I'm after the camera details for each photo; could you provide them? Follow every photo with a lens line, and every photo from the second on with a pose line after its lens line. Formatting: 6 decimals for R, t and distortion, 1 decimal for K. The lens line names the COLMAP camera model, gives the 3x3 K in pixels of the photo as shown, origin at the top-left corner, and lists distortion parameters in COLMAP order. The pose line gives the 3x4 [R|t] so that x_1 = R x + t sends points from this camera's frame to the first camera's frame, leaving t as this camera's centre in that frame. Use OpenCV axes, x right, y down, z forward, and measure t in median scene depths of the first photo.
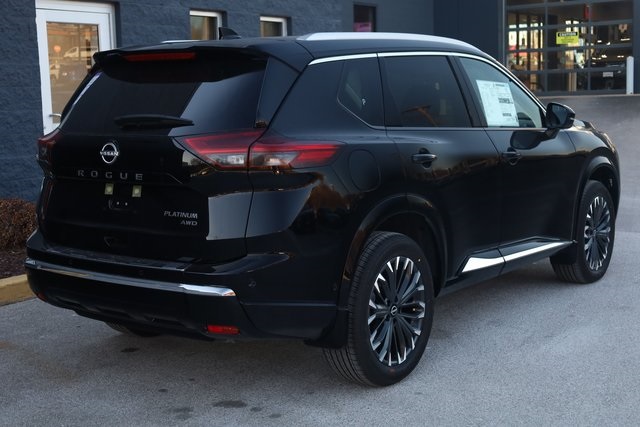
lens RADIAL K [[949.4, 0, 320.0], [0, 949.4, 213.5], [0, 0, 1]] dist [0.016344, 0.071047]
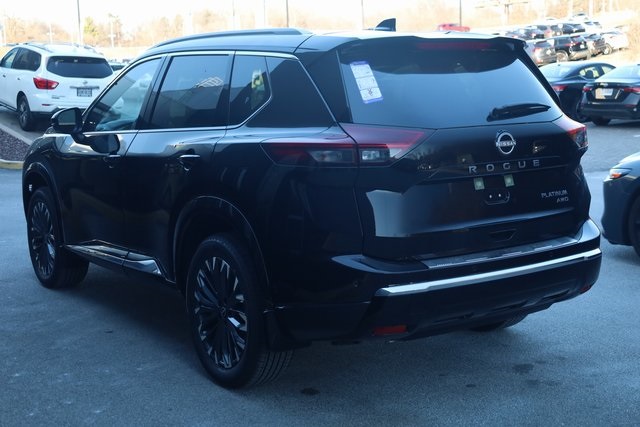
lens RADIAL K [[907.9, 0, 320.0], [0, 907.9, 213.5], [0, 0, 1]] dist [0.026662, 0.068846]
pose [[0.340746, -0.132926, 0.930711, -1.136001], [0.147045, 0.985306, 0.086888, -0.099717], [-0.928585, 0.107250, 0.355285, 0.839874]]
